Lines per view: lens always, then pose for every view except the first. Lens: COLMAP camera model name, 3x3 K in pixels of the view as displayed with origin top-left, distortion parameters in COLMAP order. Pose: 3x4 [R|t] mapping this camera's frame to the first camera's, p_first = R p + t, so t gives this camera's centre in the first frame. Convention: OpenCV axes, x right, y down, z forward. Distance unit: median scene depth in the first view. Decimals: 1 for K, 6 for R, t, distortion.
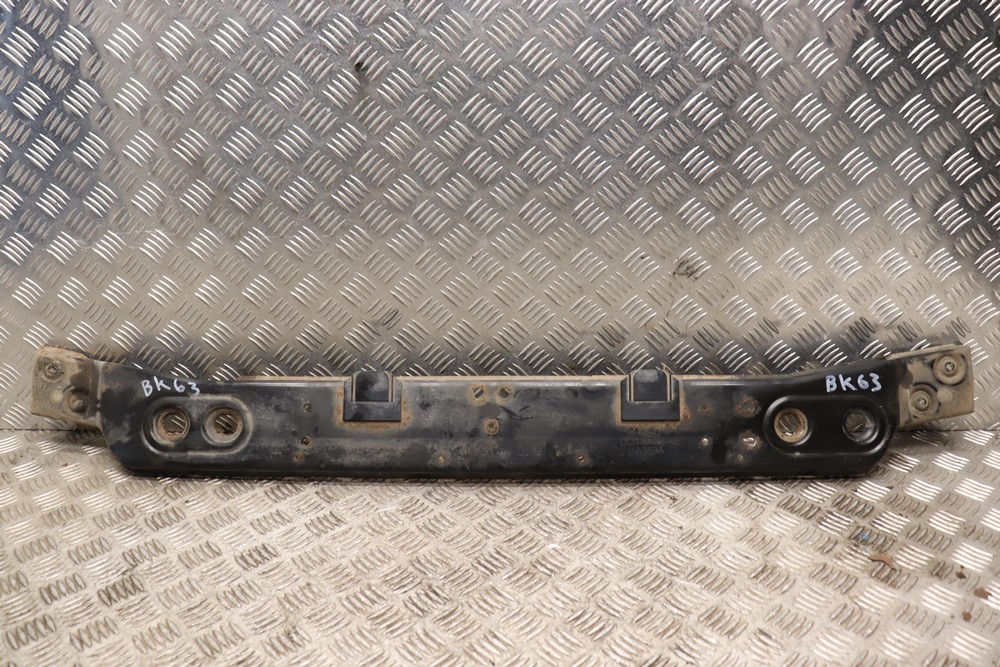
lens RADIAL K [[818.8, 0, 493.9], [0, 818.8, 331.1], [0, 0, 1]] dist [-0.176978, 0.144436]
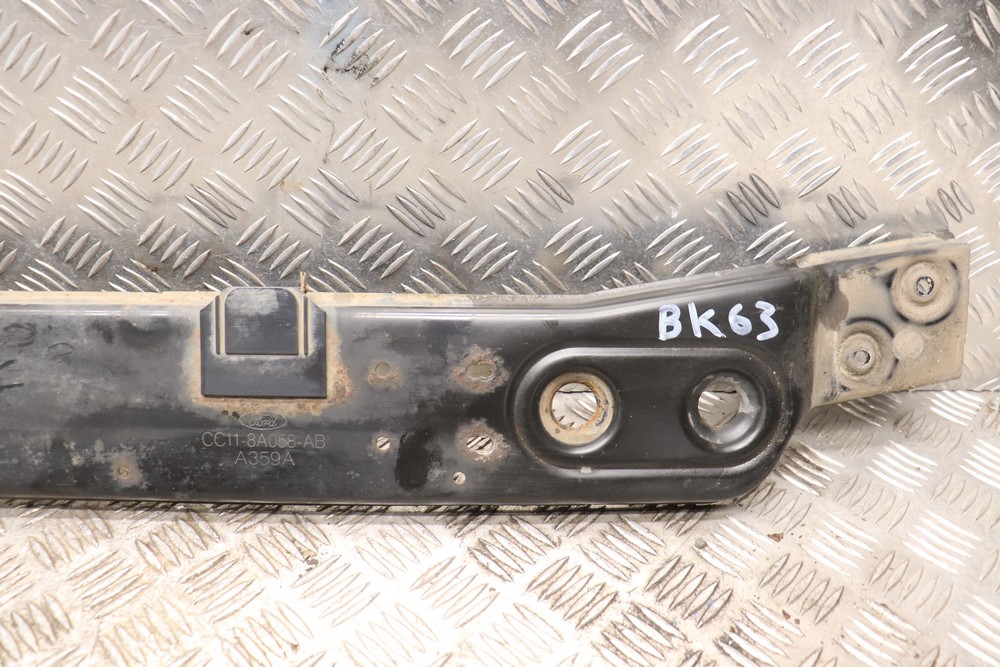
lens RADIAL K [[818.8, 0, 493.9], [0, 818.8, 331.1], [0, 0, 1]] dist [-0.176978, 0.144436]
pose [[0.998135, 0.003914, 0.060918, 0.300457], [-0.017269, 0.975285, 0.220275, -0.030517], [-0.058551, -0.220916, 0.973534, 0.562051]]
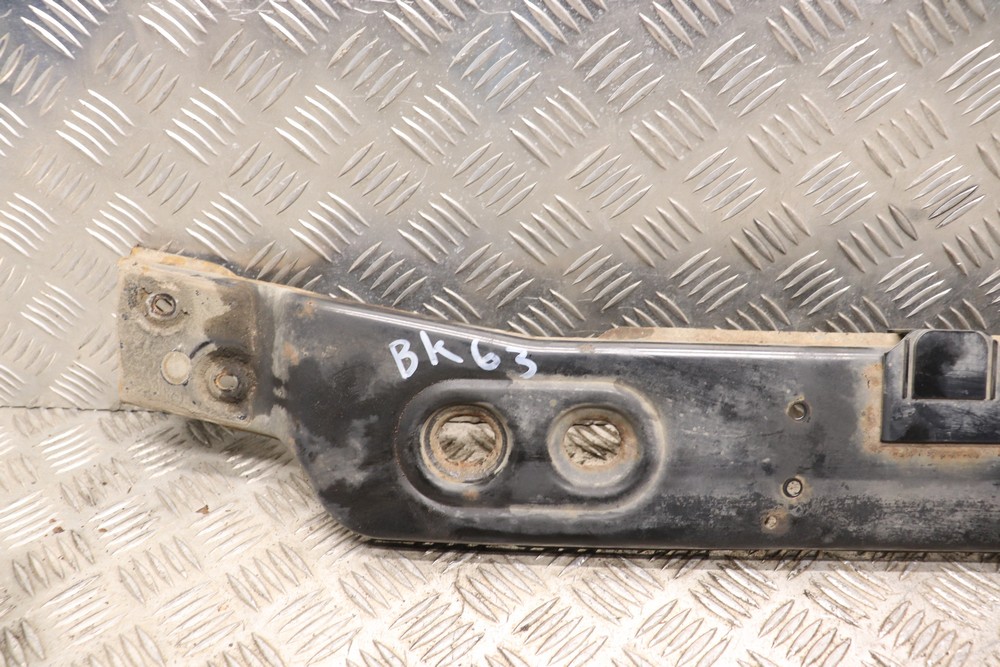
lens RADIAL K [[851.2, 0, 526.7], [0, 851.2, 354.8], [0, 0, 1]] dist [-0.187005, 0.152792]
pose [[0.999809, 0.017300, 0.009101, -0.395596], [-0.018836, 0.977099, 0.211951, -0.027904], [-0.005226, -0.212082, 0.977238, 0.591580]]
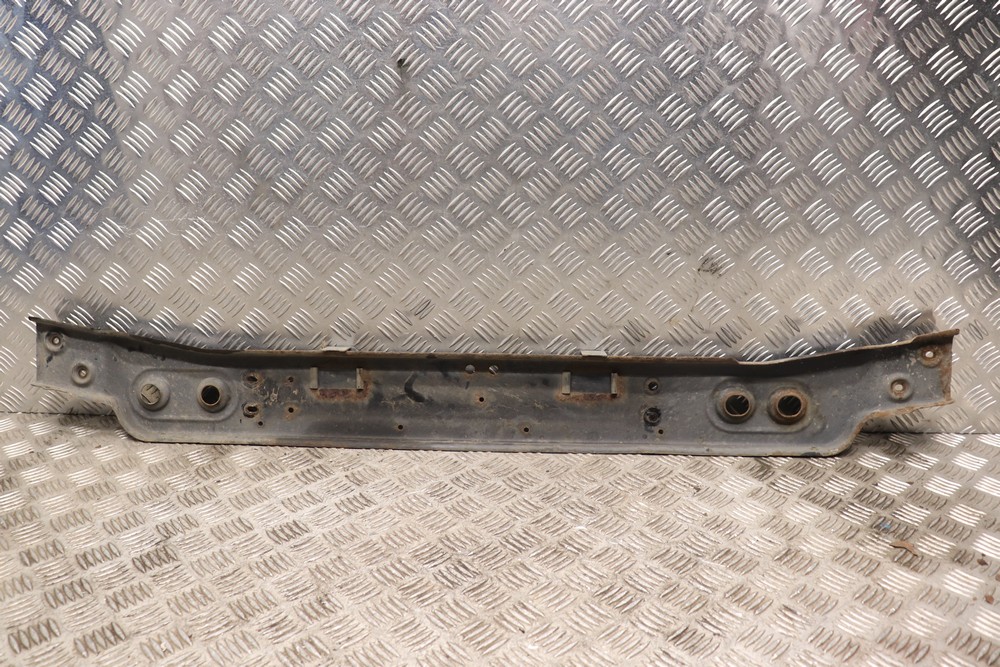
lens RADIAL K [[818.8, 0, 493.9], [0, 818.8, 331.1], [0, 0, 1]] dist [-0.176978, 0.144436]
pose [[0.999689, 0.021566, -0.012512, -0.025298], [-0.022146, 0.998593, -0.048179, 0.064504], [0.011456, 0.048441, 0.998760, -0.027888]]
